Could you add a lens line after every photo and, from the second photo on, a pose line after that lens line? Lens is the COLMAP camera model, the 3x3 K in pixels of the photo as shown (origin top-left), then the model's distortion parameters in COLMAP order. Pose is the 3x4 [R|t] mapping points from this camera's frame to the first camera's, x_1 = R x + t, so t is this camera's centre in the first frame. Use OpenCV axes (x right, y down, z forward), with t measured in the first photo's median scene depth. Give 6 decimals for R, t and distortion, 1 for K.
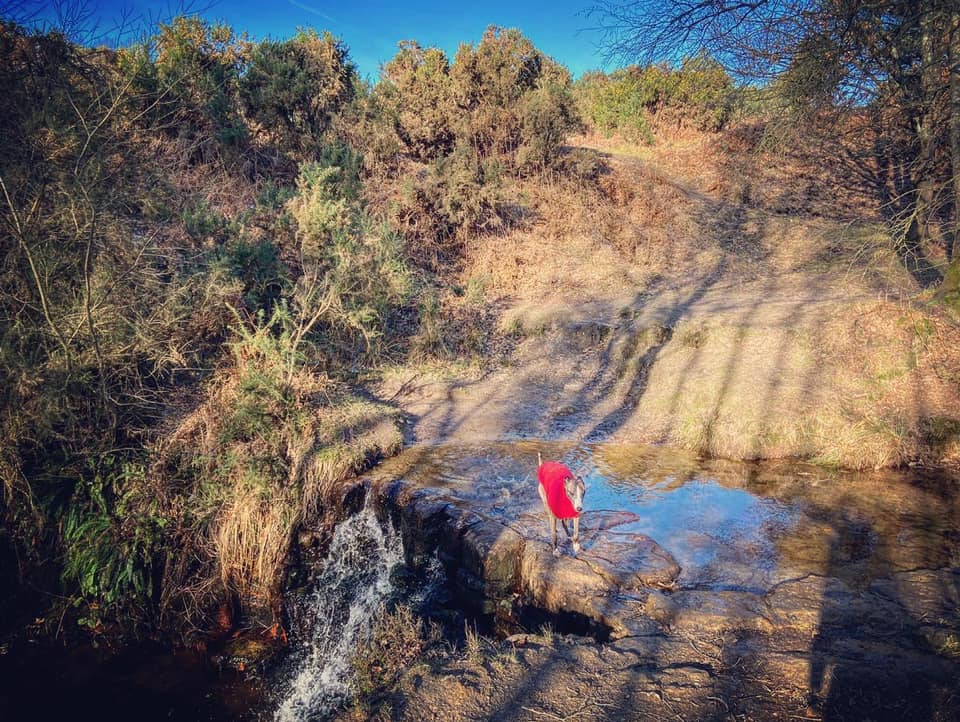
lens RADIAL K [[707.9, 0, 497.3], [0, 707.9, 370.2], [0, 0, 1]] dist [0.113341, -0.138076]
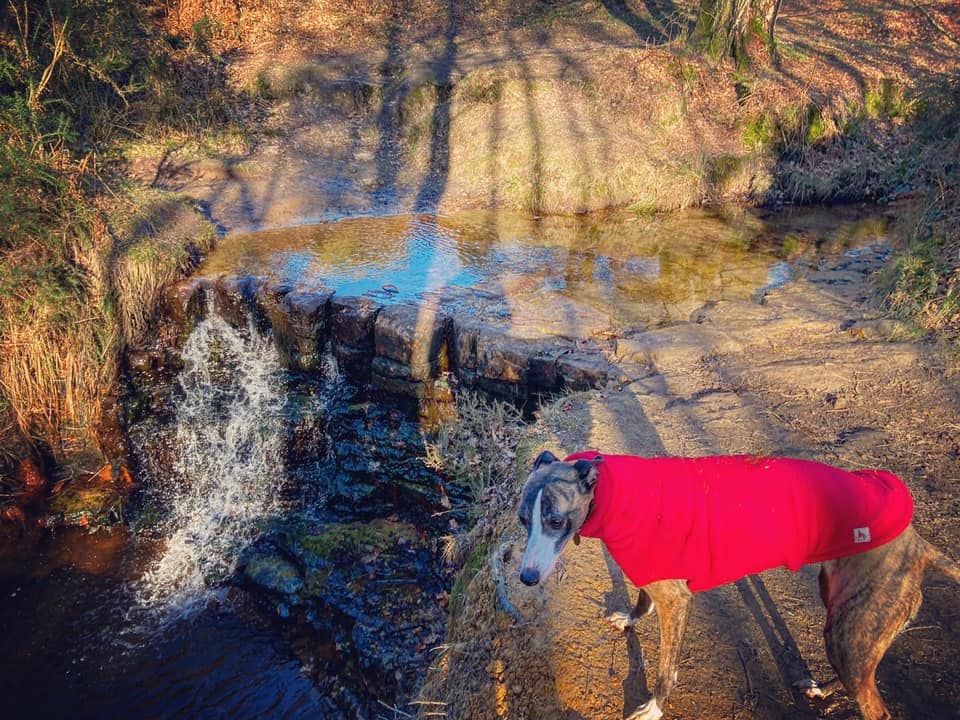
lens RADIAL K [[703.7, 0, 485.7], [0, 703.7, 371.2], [0, 0, 1]] dist [0.110102, -0.129757]
pose [[0.901355, -0.183750, 0.392167, -0.215271], [0.060206, 0.949900, 0.306700, 0.020255], [-0.428876, -0.252835, 0.867260, 0.121074]]
